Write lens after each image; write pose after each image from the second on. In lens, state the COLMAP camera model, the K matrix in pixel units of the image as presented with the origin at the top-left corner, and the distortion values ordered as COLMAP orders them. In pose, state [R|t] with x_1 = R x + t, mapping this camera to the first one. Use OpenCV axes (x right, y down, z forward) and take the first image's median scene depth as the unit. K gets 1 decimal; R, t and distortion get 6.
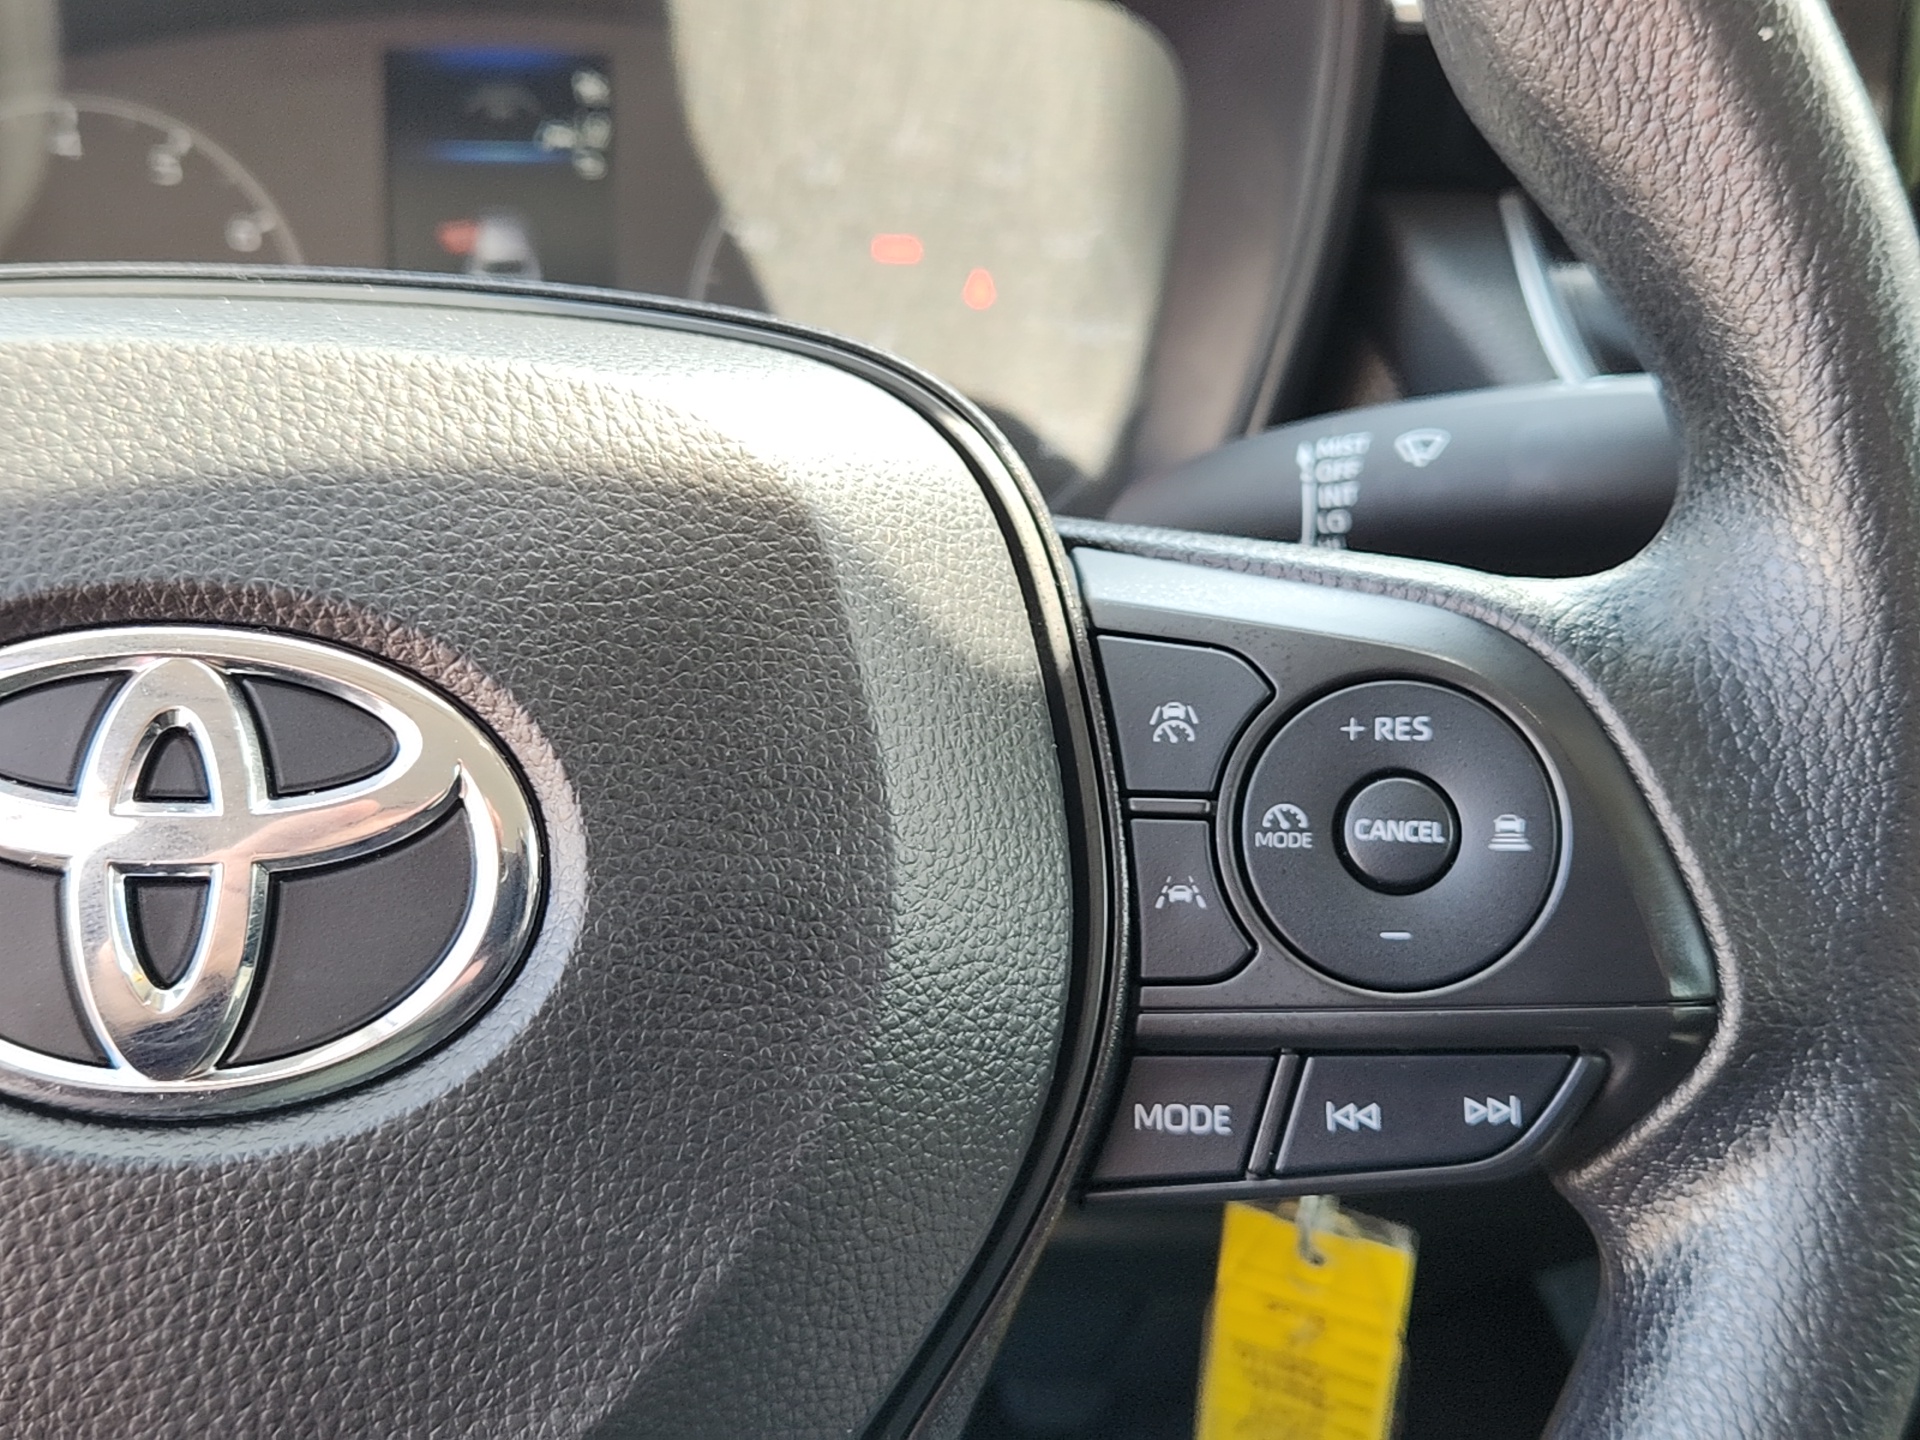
lens RADIAL K [[2092.6, 0, 945.1], [0, 2092.6, 718.2], [0, 0, 1]] dist [0.047769, 0.000000]
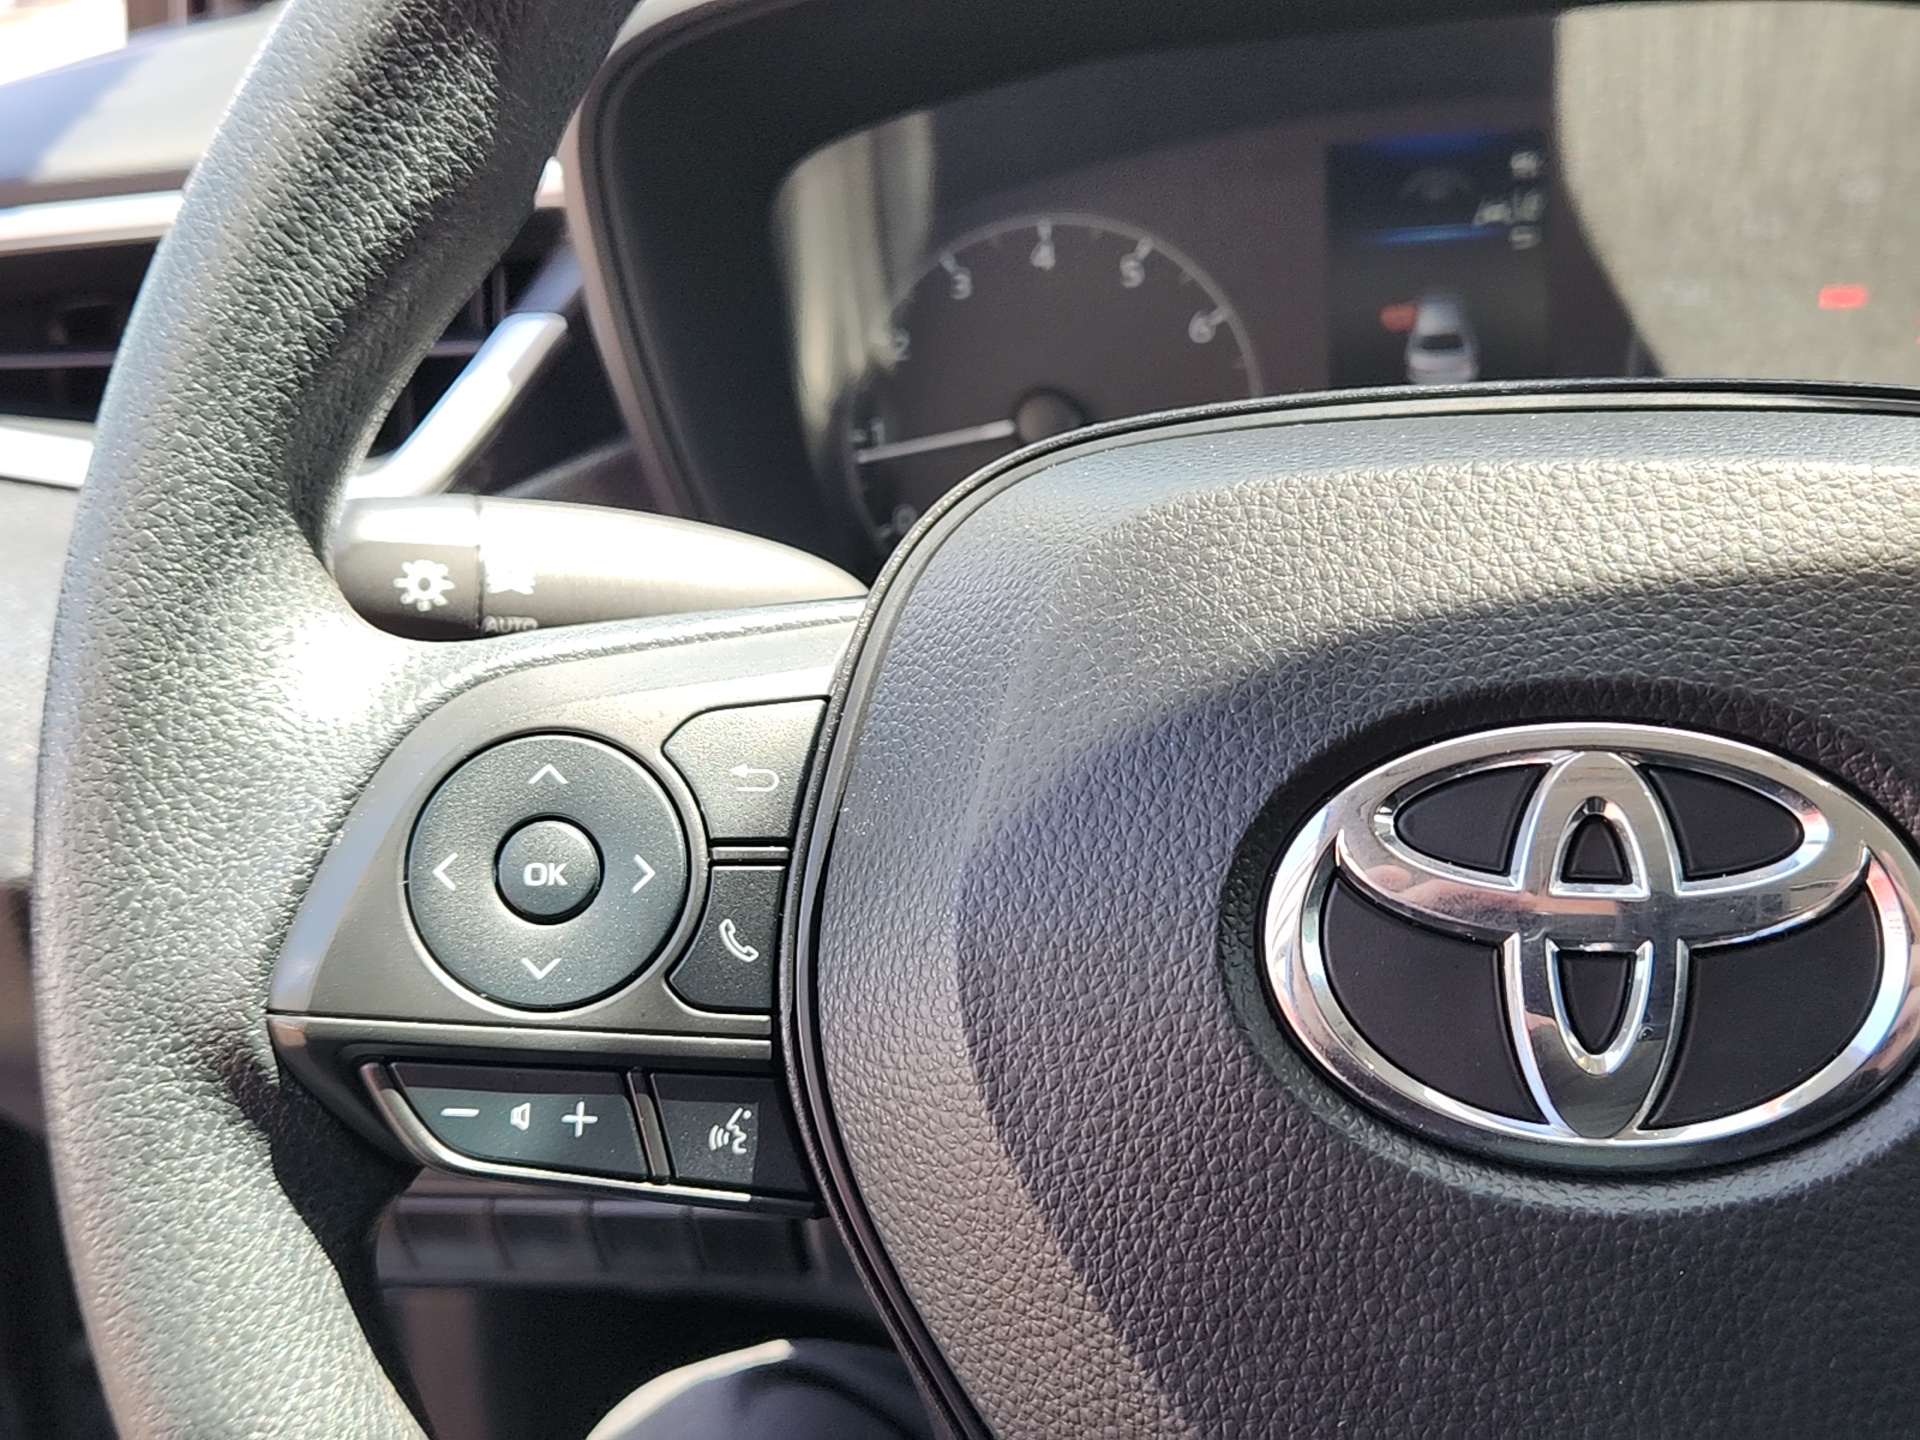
lens RADIAL K [[2092.6, 0, 968.6], [0, 2092.6, 716.6], [0, 0, 1]] dist [0.047769, 0.000000]
pose [[0.970721, -0.012805, -0.239866, -0.414738], [0.009093, 0.999821, -0.016577, -0.031282], [0.240036, 0.013910, 0.970664, -0.137958]]
